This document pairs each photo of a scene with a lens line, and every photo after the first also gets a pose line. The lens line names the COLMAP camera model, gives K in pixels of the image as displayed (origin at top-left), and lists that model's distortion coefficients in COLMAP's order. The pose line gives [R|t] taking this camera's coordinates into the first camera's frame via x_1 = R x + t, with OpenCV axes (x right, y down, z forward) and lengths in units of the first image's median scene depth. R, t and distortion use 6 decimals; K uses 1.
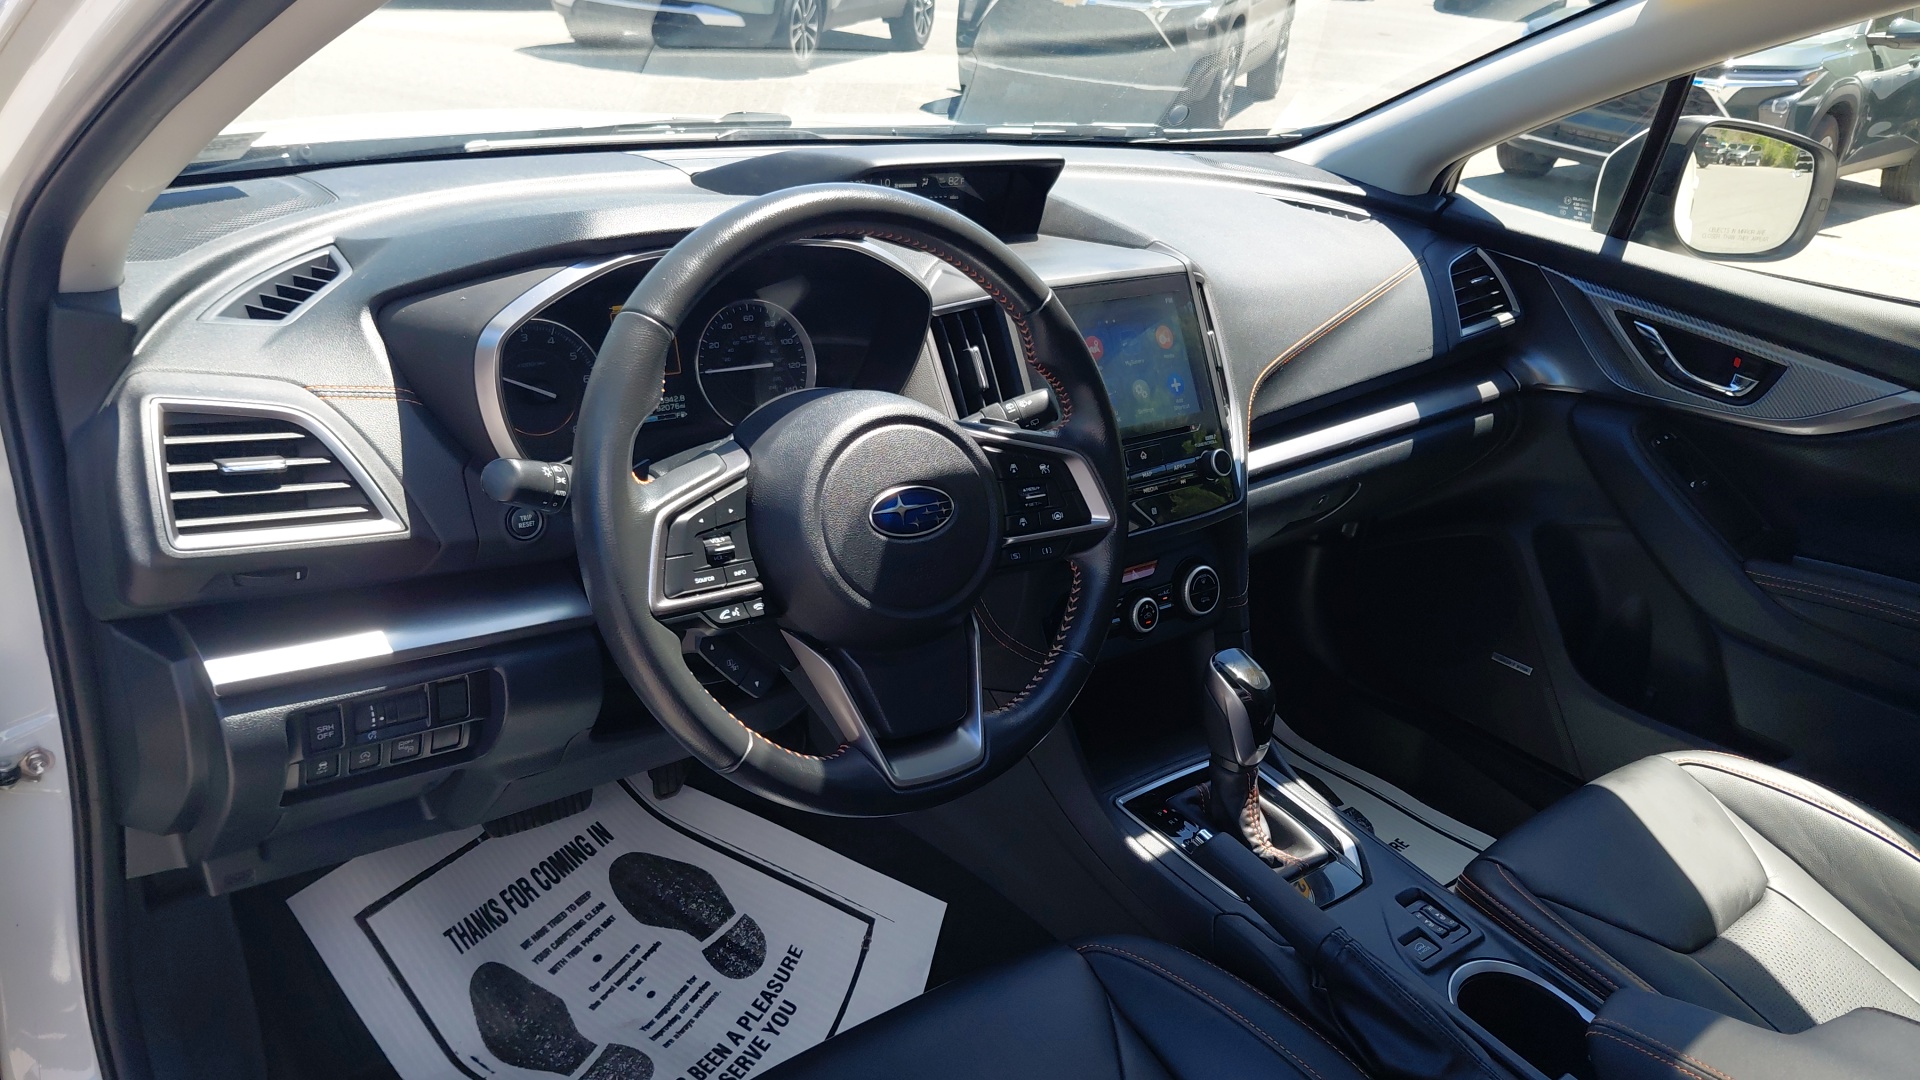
lens RADIAL K [[1449.1, 0, 954.5], [0, 1449.1, 604.9], [0, 0, 1]] dist [0.028233, -0.056712]
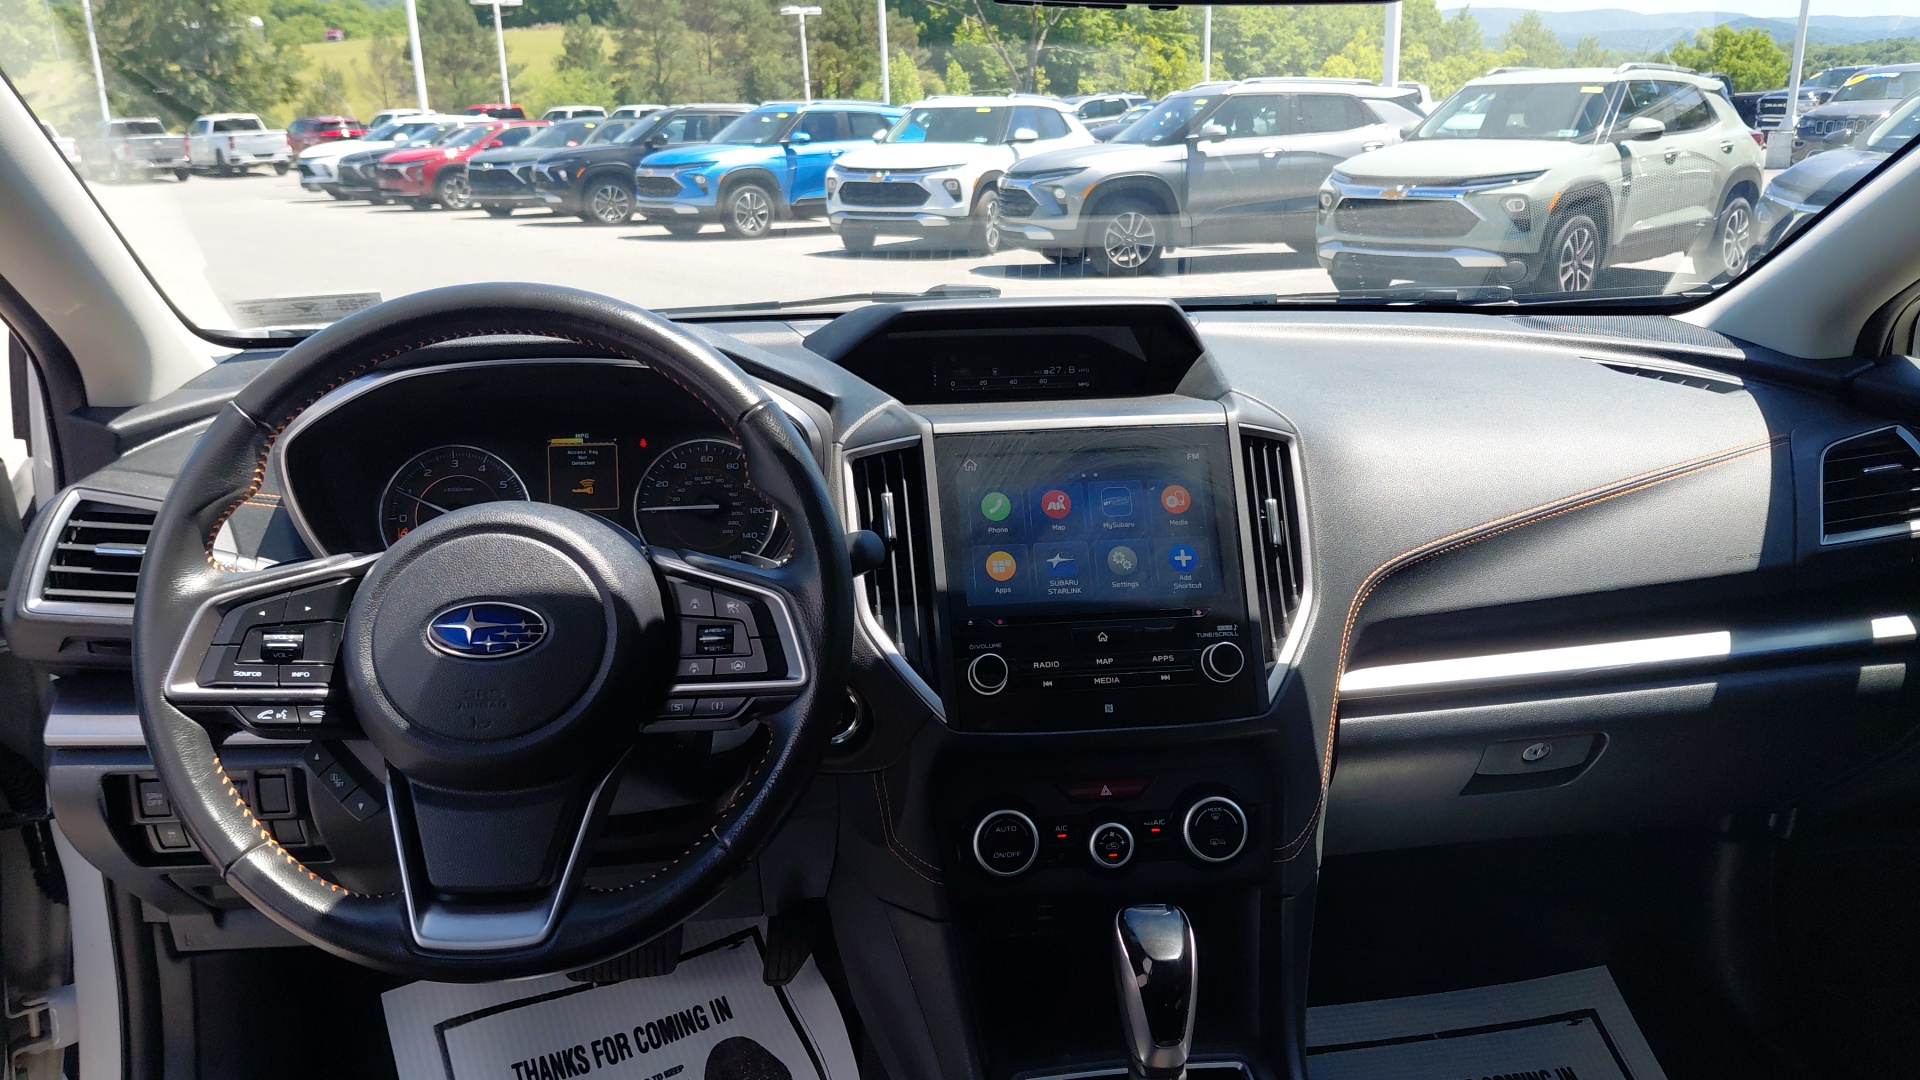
lens RADIAL K [[1449.1, 0, 953.1], [0, 1449.1, 569.7], [0, 0, 1]] dist [0.028233, -0.056712]
pose [[0.842157, 0.054129, -0.536508, 0.502957], [-0.155683, 0.976987, -0.145807, -0.011776], [0.516269, 0.206317, 0.831204, 0.296526]]
